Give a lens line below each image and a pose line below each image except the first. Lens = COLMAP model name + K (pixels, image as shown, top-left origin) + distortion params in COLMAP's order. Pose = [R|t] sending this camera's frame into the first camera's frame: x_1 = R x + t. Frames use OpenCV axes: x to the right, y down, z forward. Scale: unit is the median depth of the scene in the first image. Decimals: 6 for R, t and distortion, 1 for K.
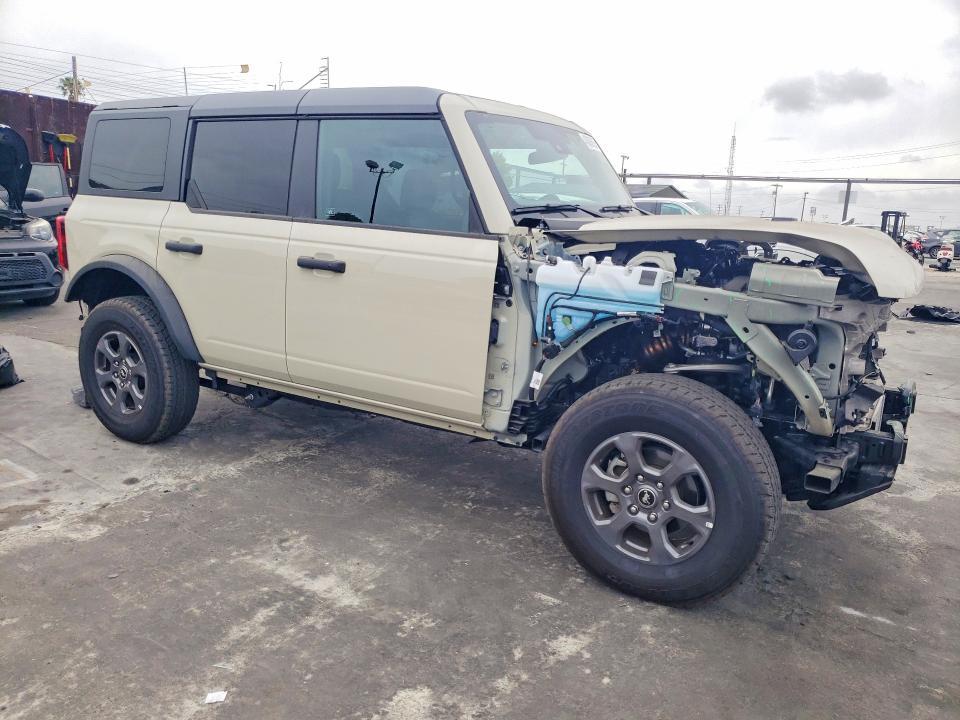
lens RADIAL K [[719.7, 0, 454.0], [0, 719.7, 359.6], [0, 0, 1]] dist [0.038849, 0.002552]
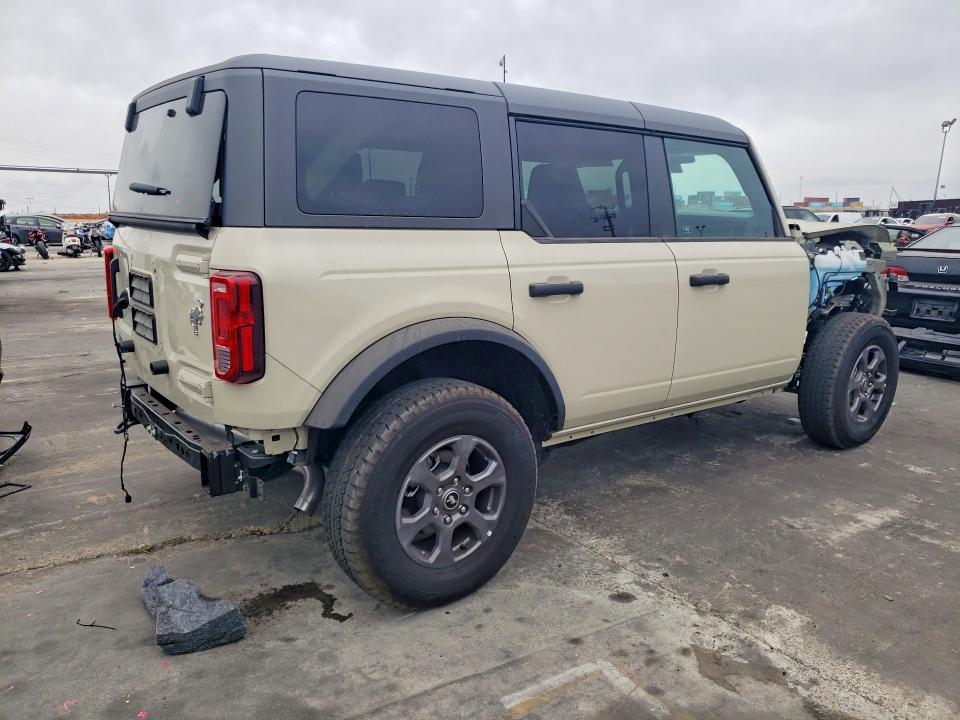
lens RADIAL K [[749.4, 0, 480.0], [0, 749.4, 360.0], [0, 0, 1]] dist [0.030185, 0.004347]
pose [[0.343626, -0.216562, 0.913795, -1.249144], [0.204360, 0.966973, 0.152317, -0.240288], [-0.916602, 0.134403, 0.376533, 0.866088]]
